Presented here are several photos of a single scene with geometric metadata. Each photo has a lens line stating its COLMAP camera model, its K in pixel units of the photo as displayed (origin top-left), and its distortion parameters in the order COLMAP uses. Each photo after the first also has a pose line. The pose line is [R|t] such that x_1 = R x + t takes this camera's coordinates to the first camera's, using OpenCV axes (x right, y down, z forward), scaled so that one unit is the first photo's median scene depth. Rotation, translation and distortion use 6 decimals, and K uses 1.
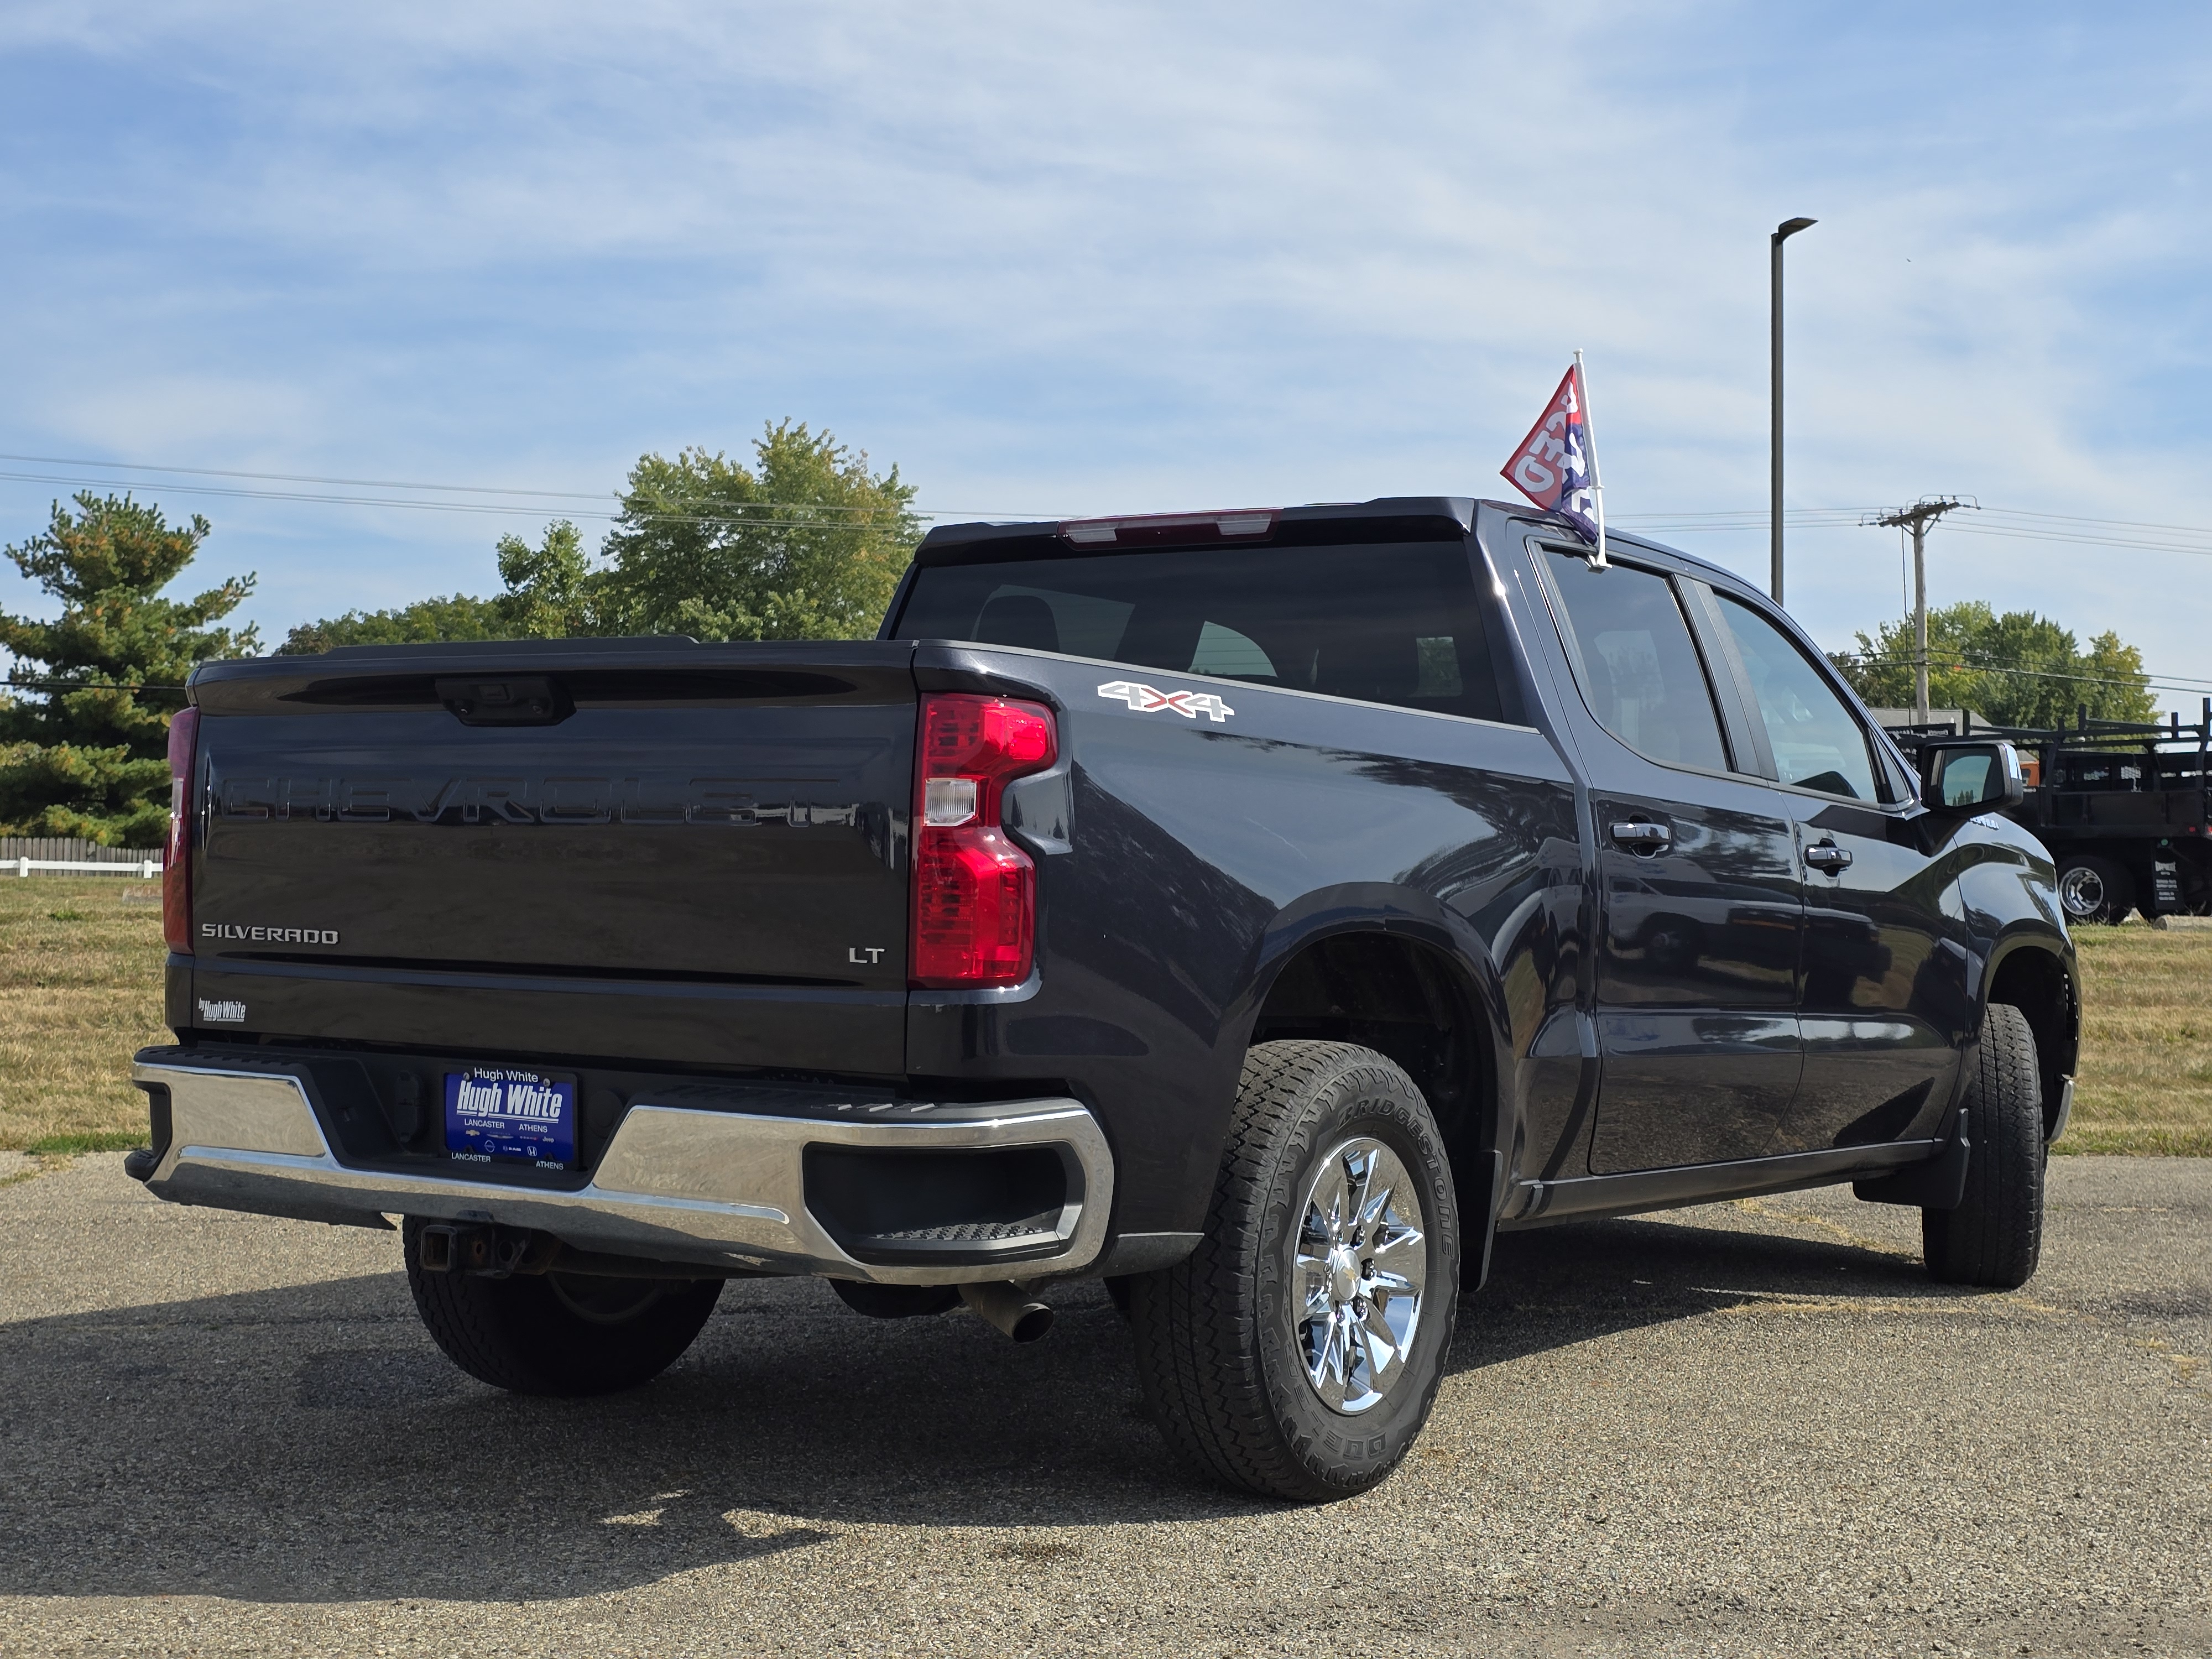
lens RADIAL K [[3016.6, 0, 997.3], [0, 3016.6, 773.2], [0, 0, 1]] dist [0.113692, -0.000612]
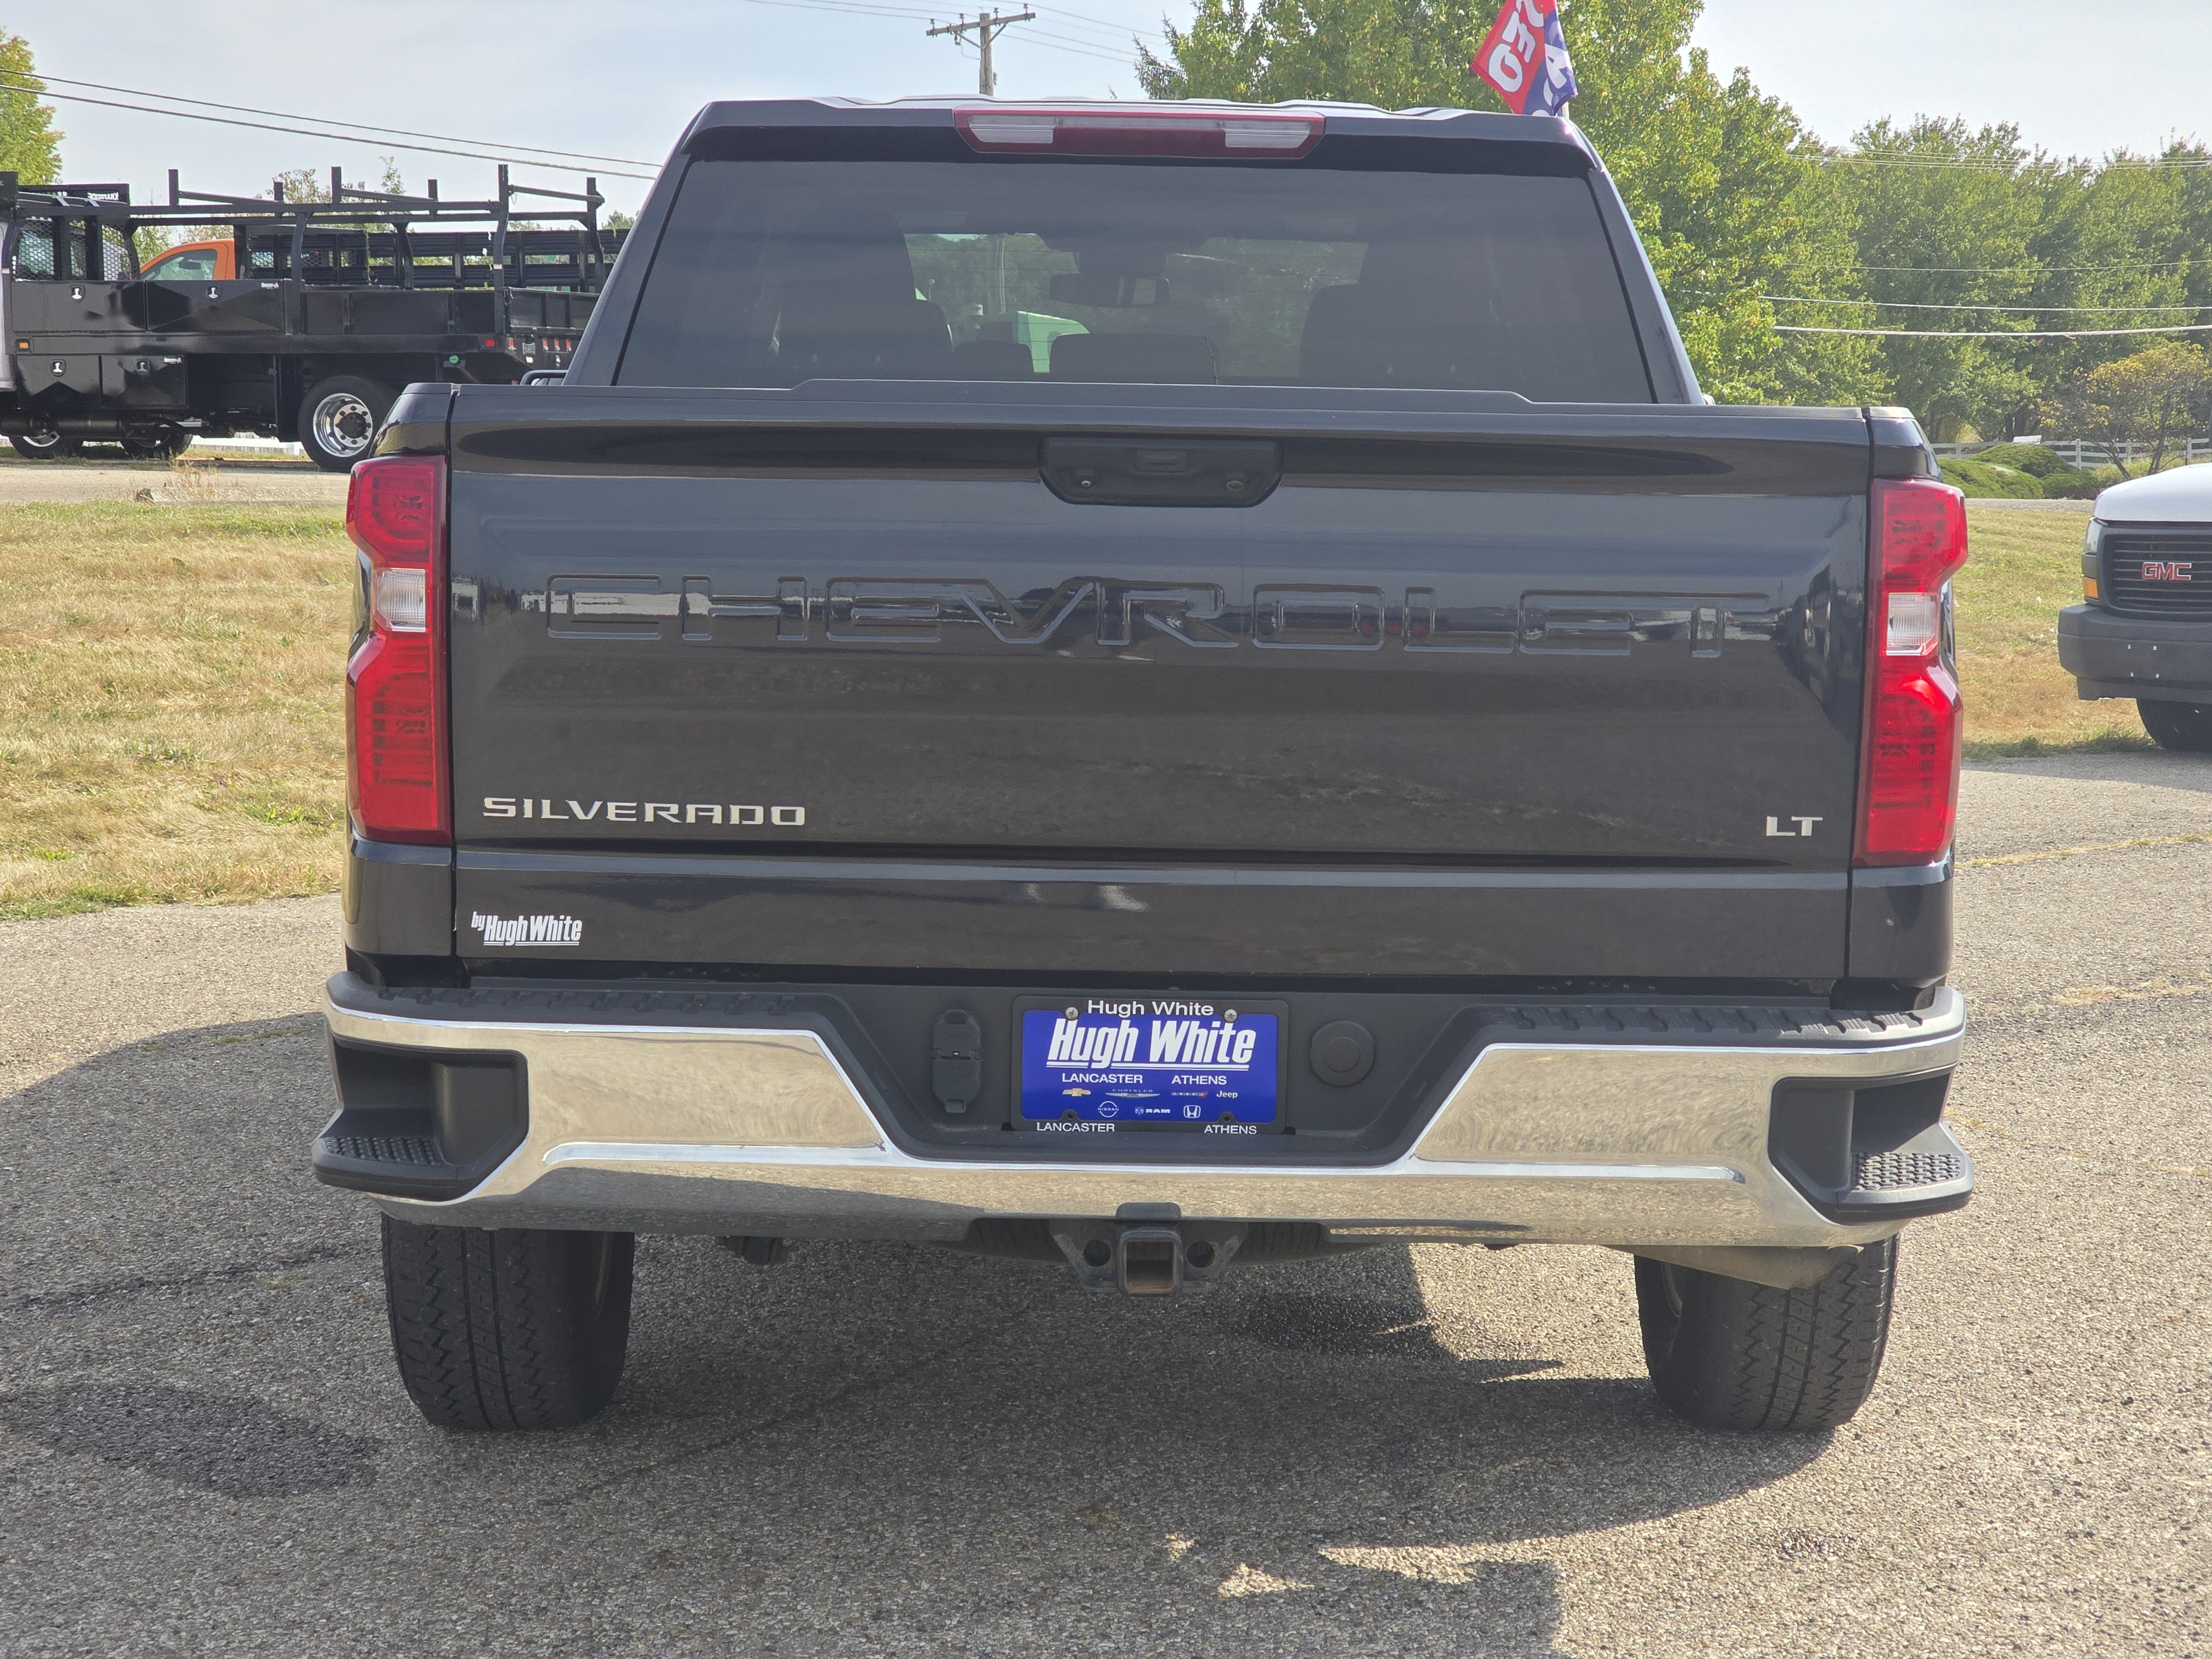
lens RADIAL K [[4497.3, 0, 1006.6], [0, 4497.3, 830.6], [0, 0, 1]] dist [-0.550315, 5.813188]
pose [[0.821250, -0.064704, 0.566887, -0.766453], [-0.016085, 0.990529, 0.136360, -0.080083], [-0.570341, -0.121104, 0.812431, 0.186284]]
